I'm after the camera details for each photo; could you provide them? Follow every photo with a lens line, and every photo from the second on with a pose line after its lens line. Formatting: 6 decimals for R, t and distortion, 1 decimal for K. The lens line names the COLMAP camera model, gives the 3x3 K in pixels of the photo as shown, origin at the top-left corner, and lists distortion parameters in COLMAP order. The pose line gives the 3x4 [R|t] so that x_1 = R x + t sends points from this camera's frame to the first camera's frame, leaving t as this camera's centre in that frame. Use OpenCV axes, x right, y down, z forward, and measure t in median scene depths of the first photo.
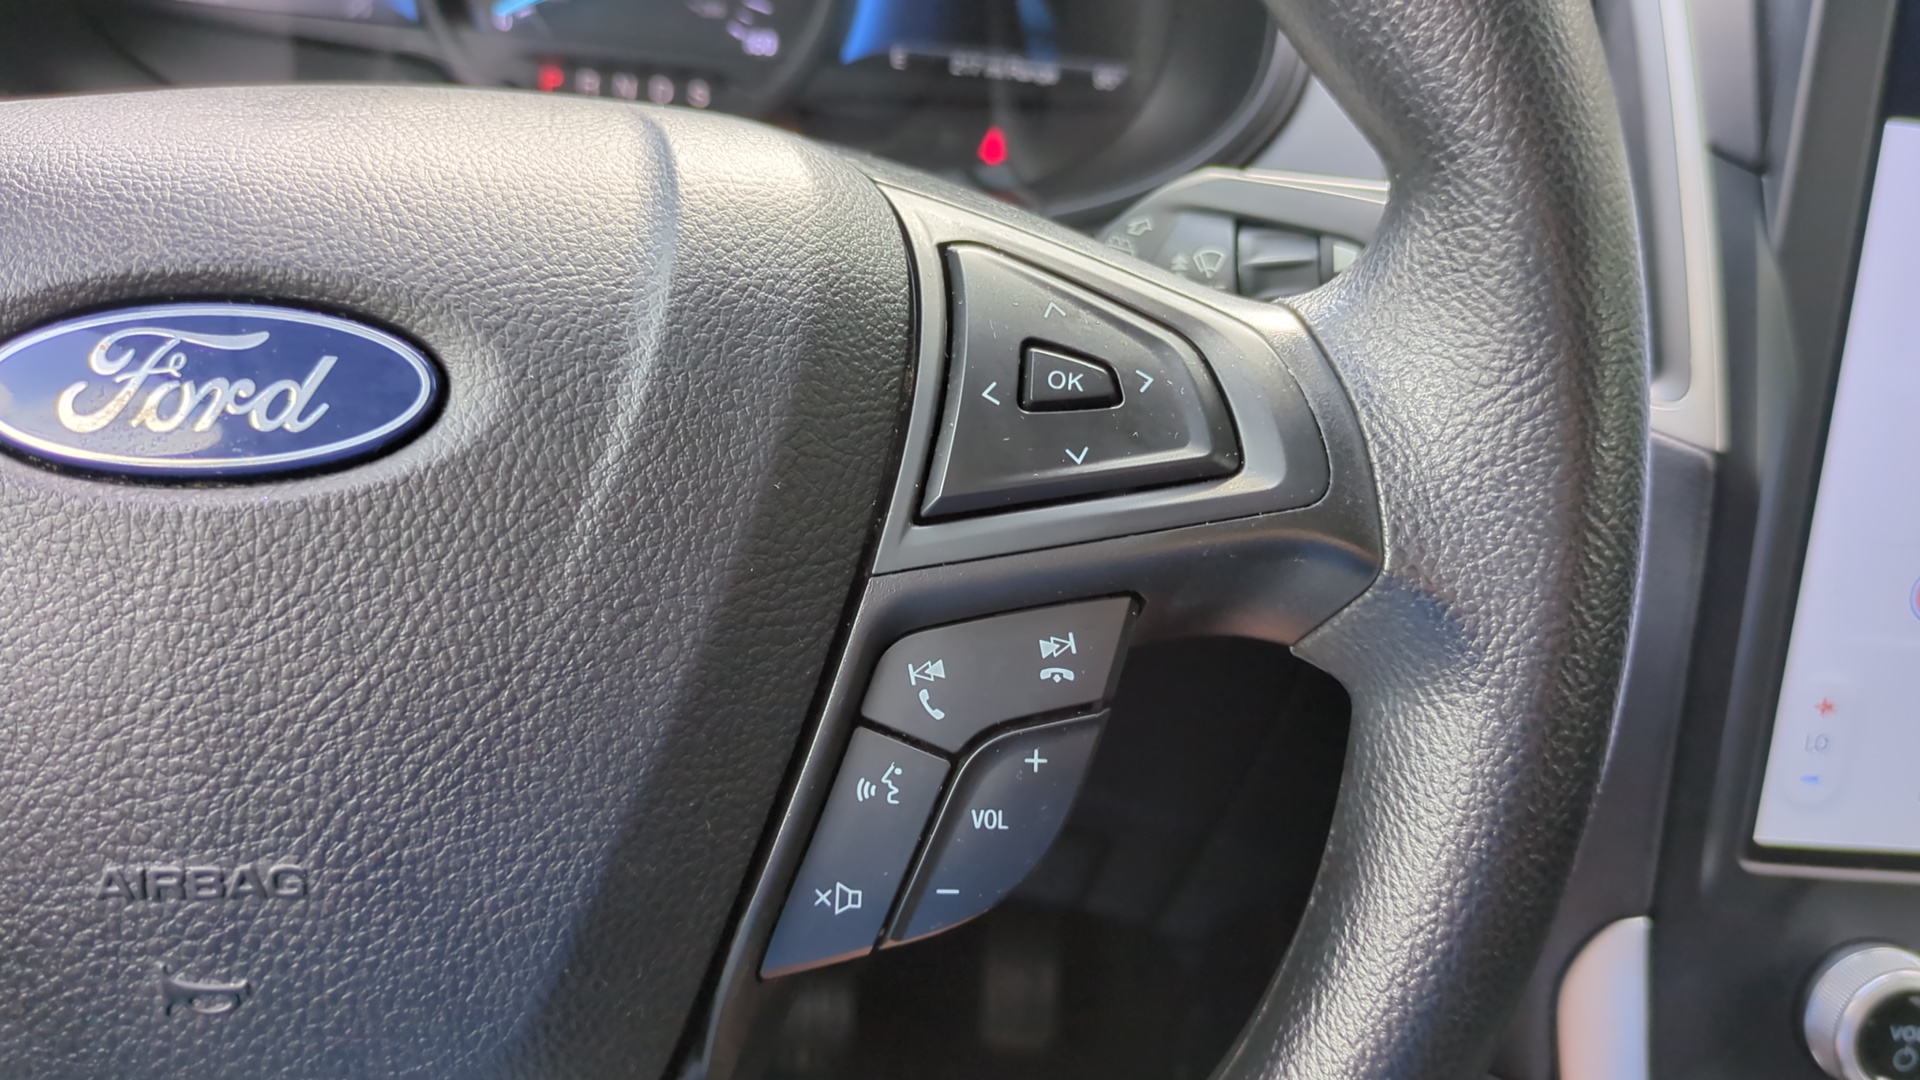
lens RADIAL K [[1636.5, 0, 974.0], [0, 1636.5, 527.6], [0, 0, 1]] dist [0.054243, -0.108237]
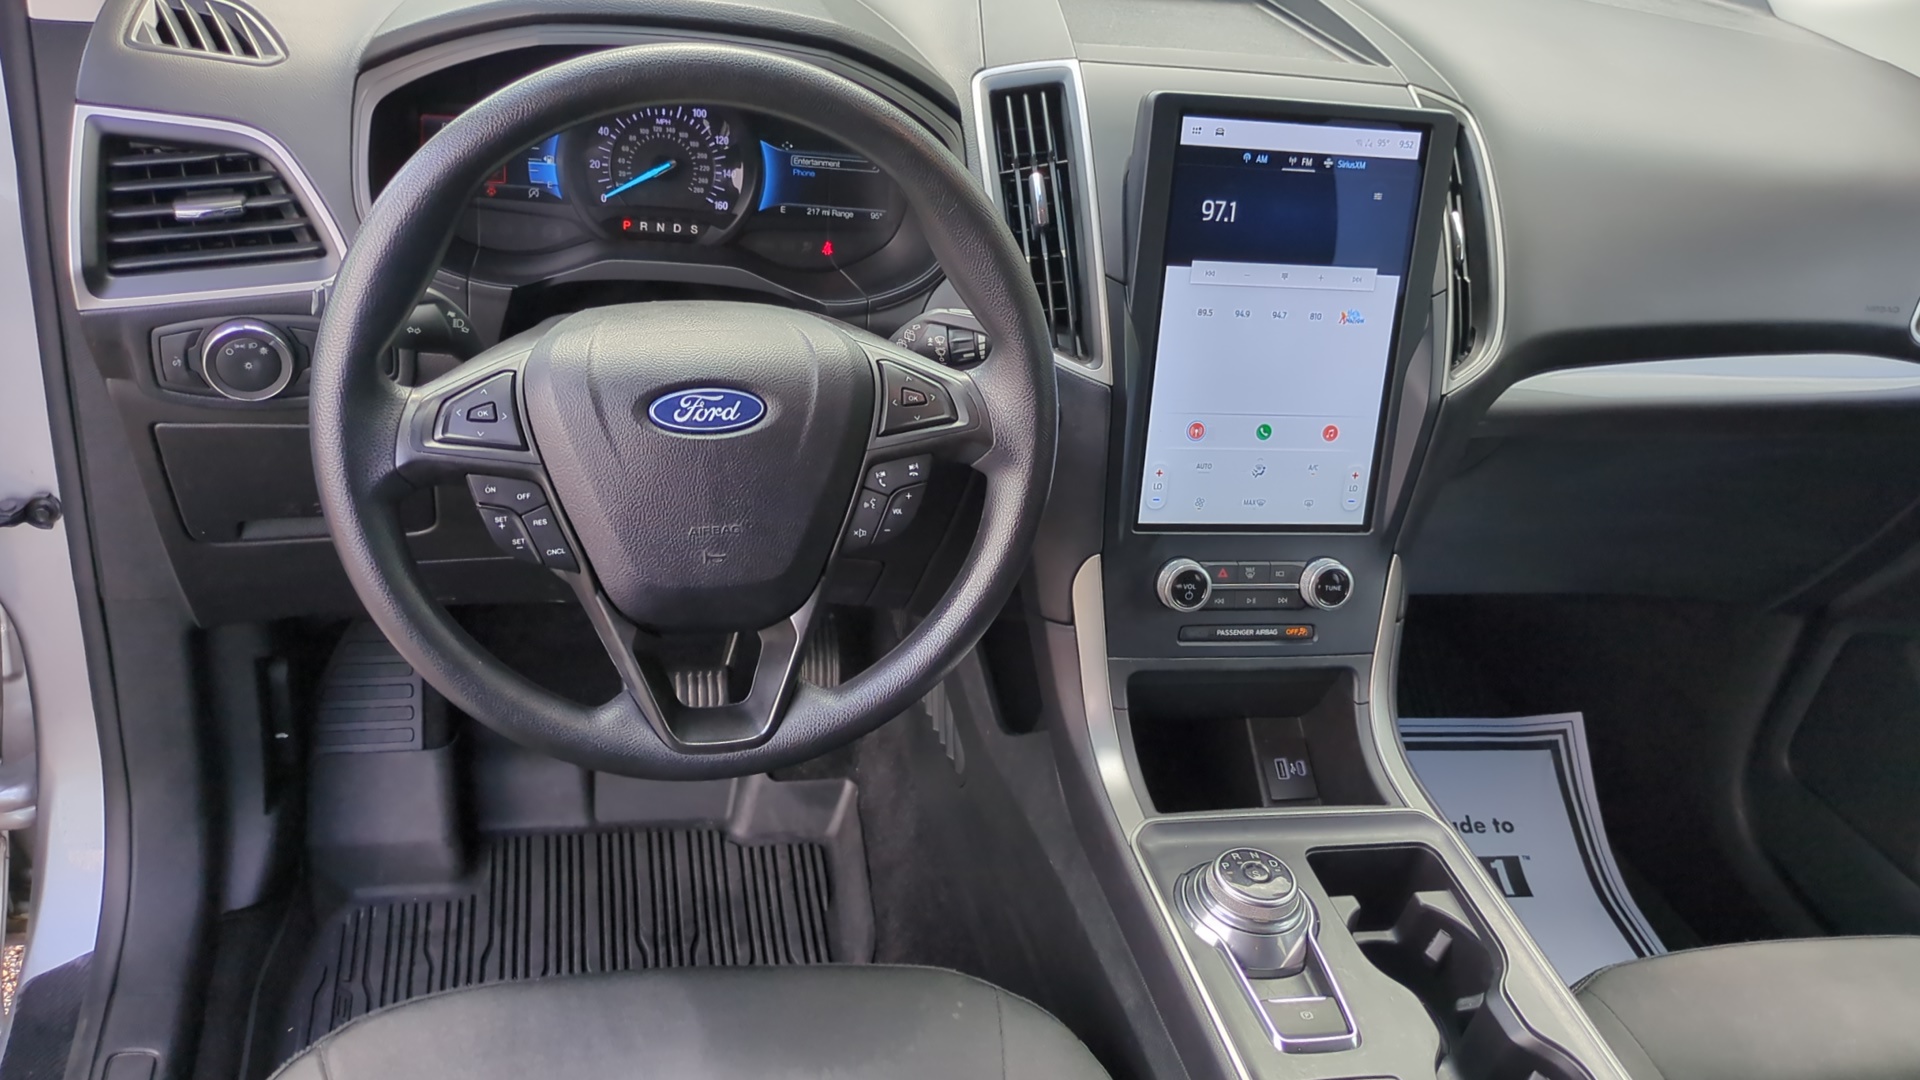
lens RADIAL K [[1636.5, 0, 974.0], [0, 1636.5, 527.6], [0, 0, 1]] dist [0.054243, -0.108237]
pose [[0.978085, -0.063690, 0.198225, -0.650153], [0.044147, 0.993856, 0.101495, -0.178064], [-0.203471, -0.090519, 0.974887, -3.136587]]
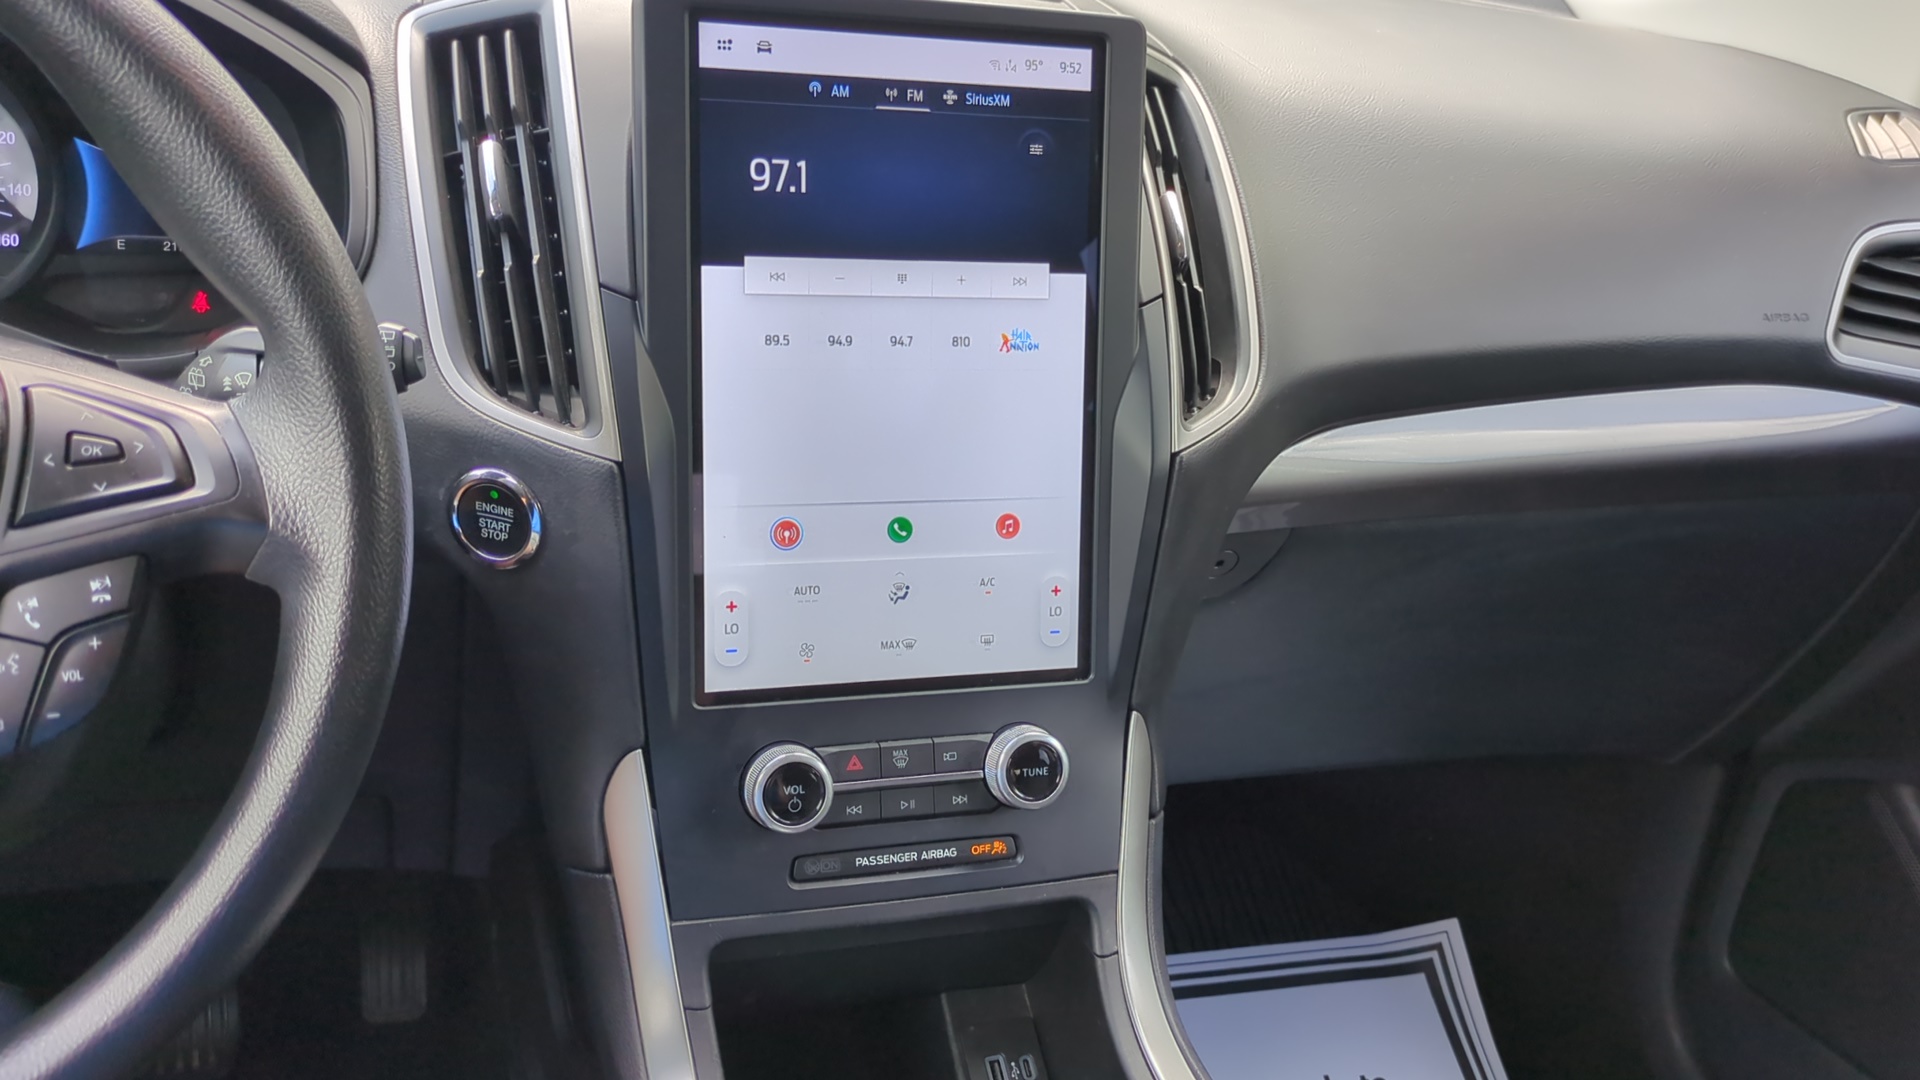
lens RADIAL K [[1636.5, 0, 974.0], [0, 1636.5, 527.6], [0, 0, 1]] dist [0.054243, -0.108237]
pose [[0.951413, -0.107572, 0.288515, 0.537681], [0.121773, 0.992052, -0.031677, 0.216686], [-0.282814, 0.065272, 0.956951, -1.327504]]
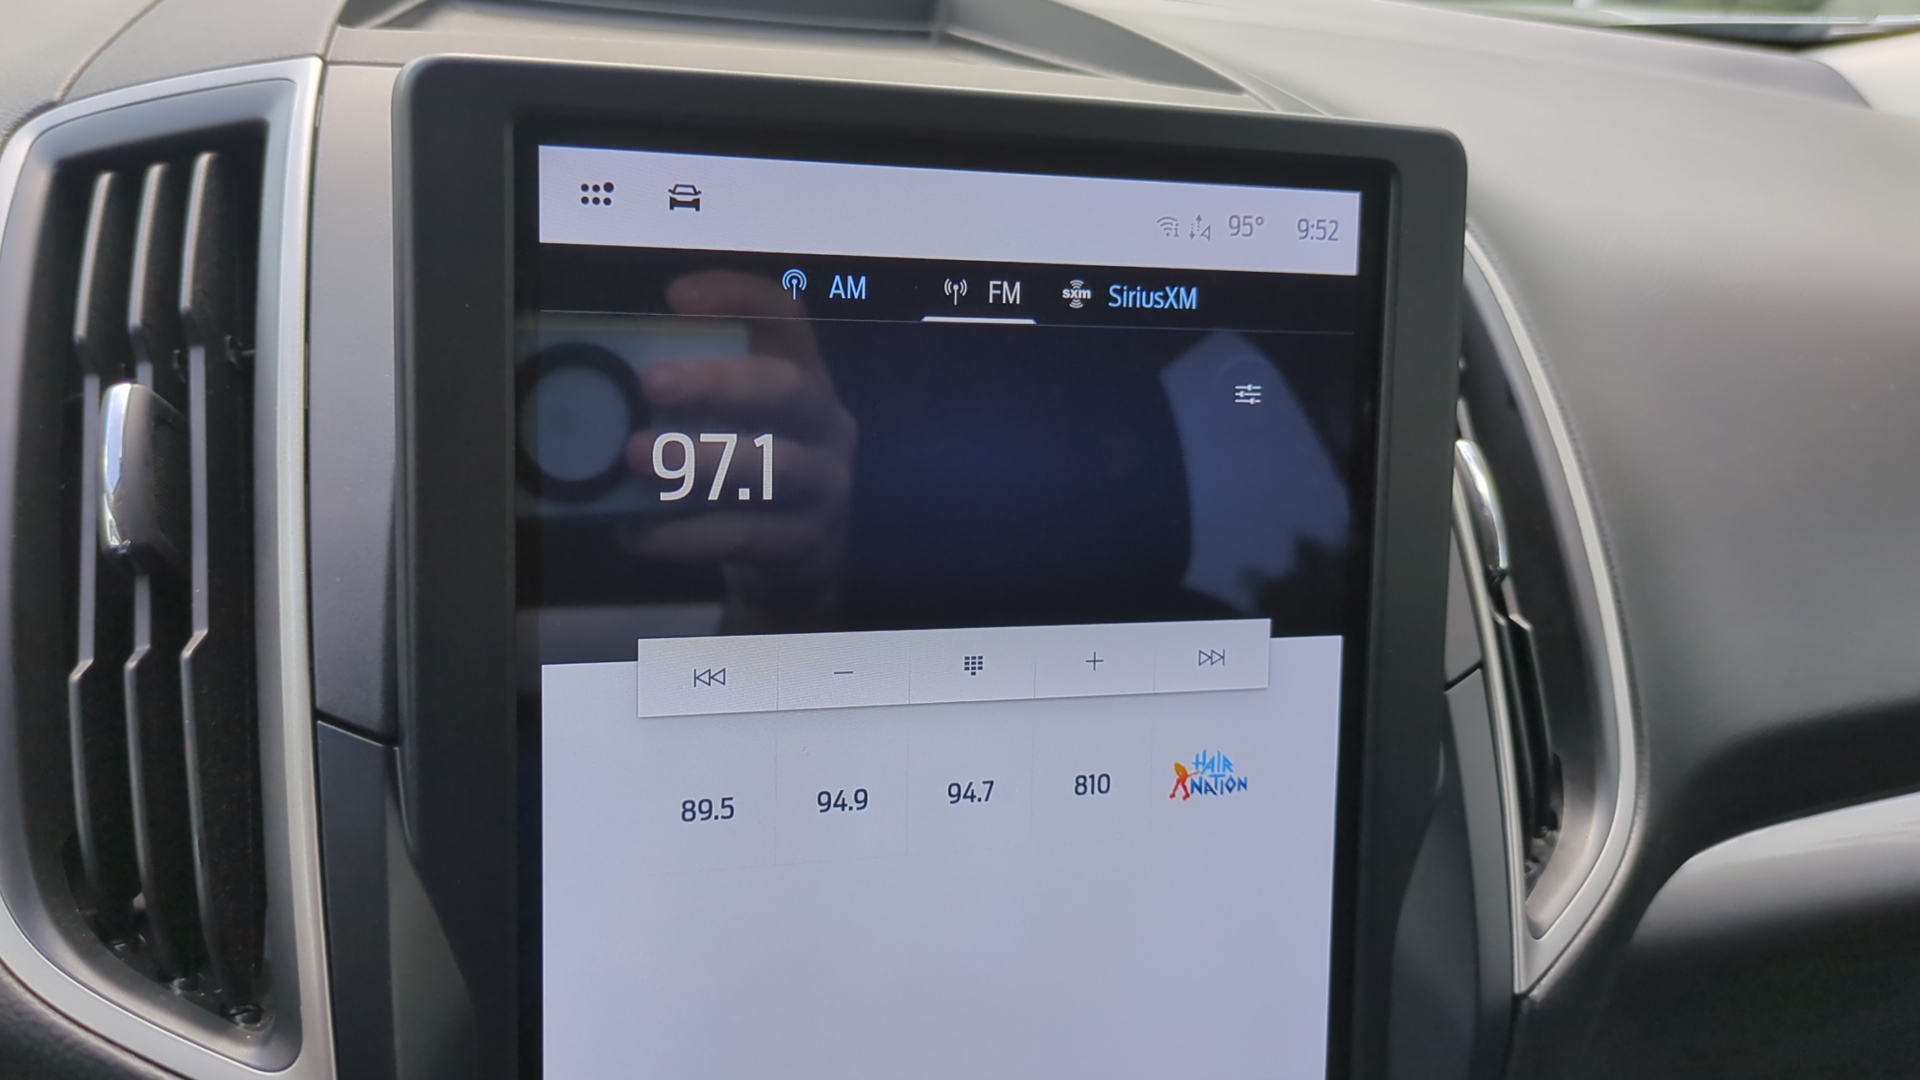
lens RADIAL K [[1636.5, 0, 974.0], [0, 1636.5, 527.6], [0, 0, 1]] dist [0.054243, -0.108237]
pose [[0.958848, -0.089564, 0.269425, 0.988148], [0.113786, 0.990622, -0.075639, -0.411679], [-0.260123, 0.103183, 0.960046, 0.292460]]
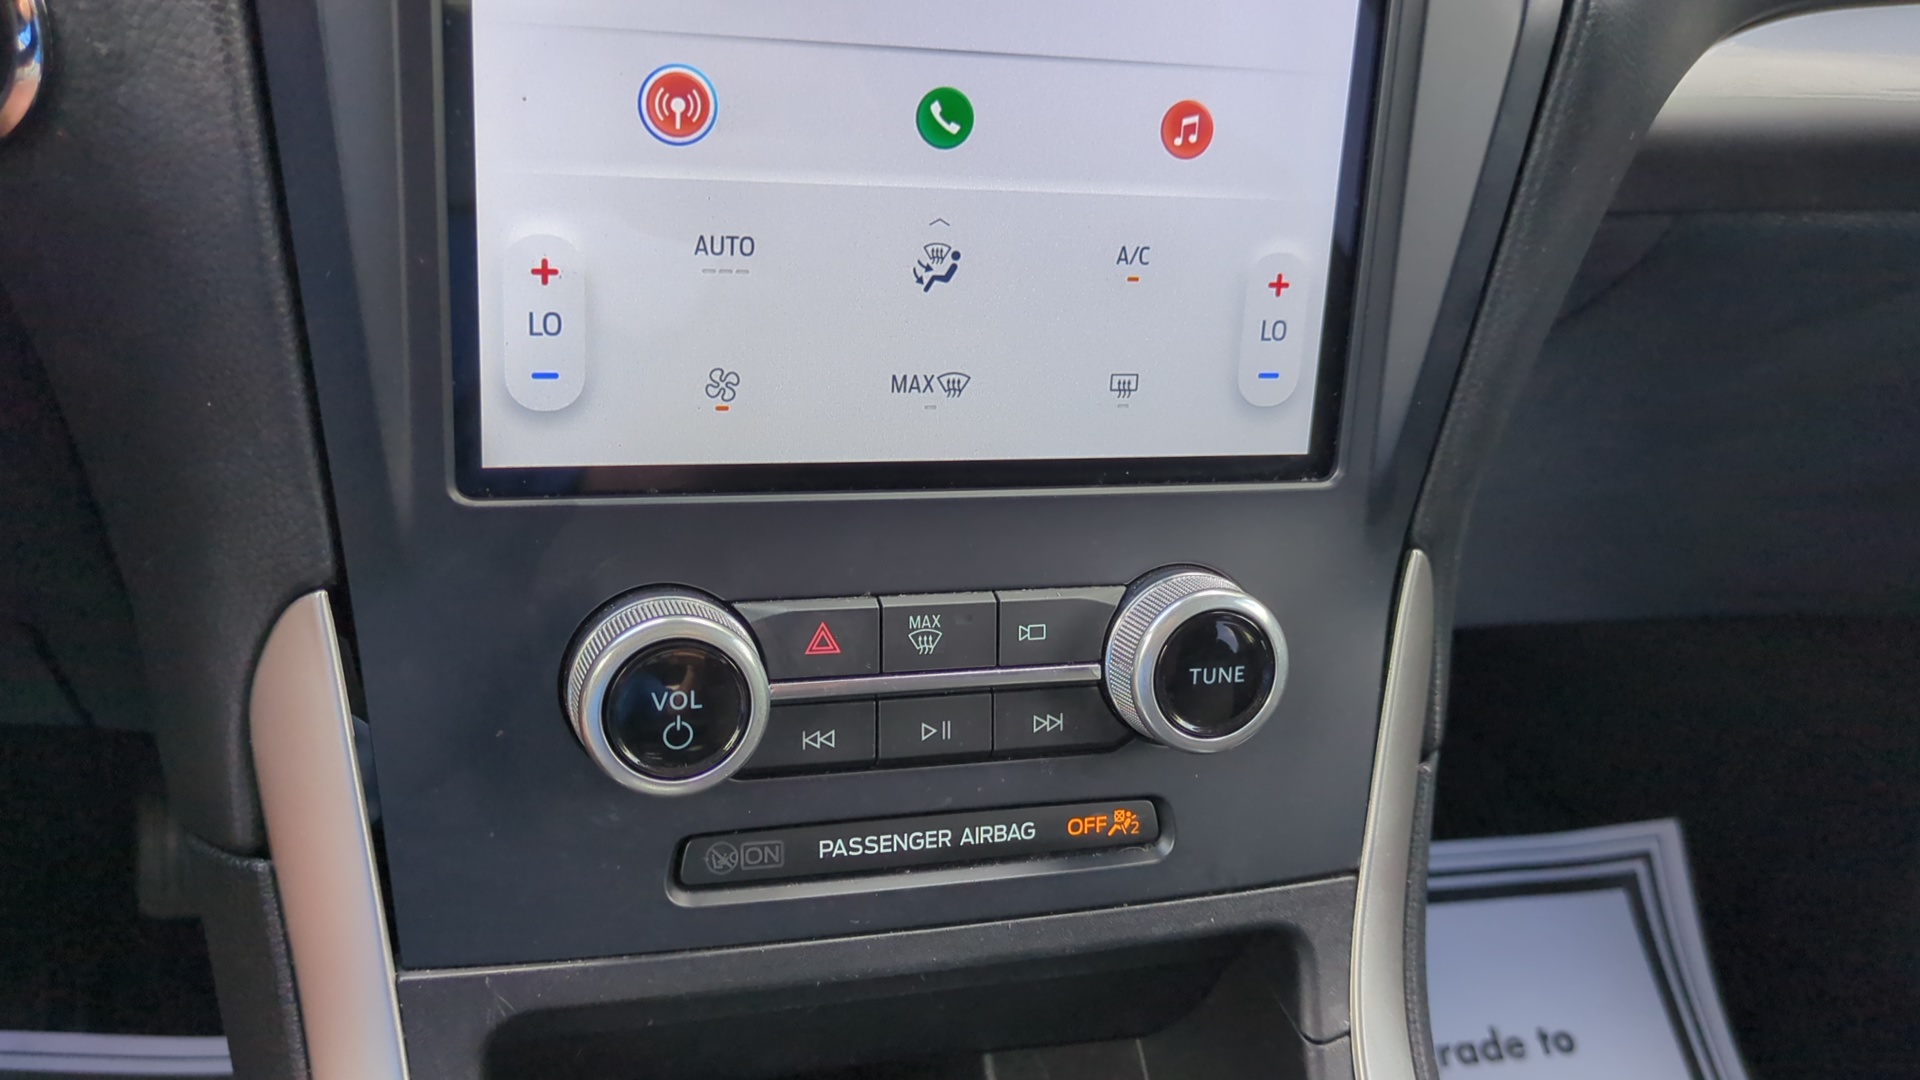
lens RADIAL K [[1636.5, 0, 974.0], [0, 1636.5, 527.6], [0, 0, 1]] dist [0.054243, -0.108237]
pose [[0.962860, -0.096904, 0.252014, 0.980711], [0.075122, 0.992669, 0.094685, 0.322048], [-0.259341, -0.072237, 0.963080, 0.480778]]
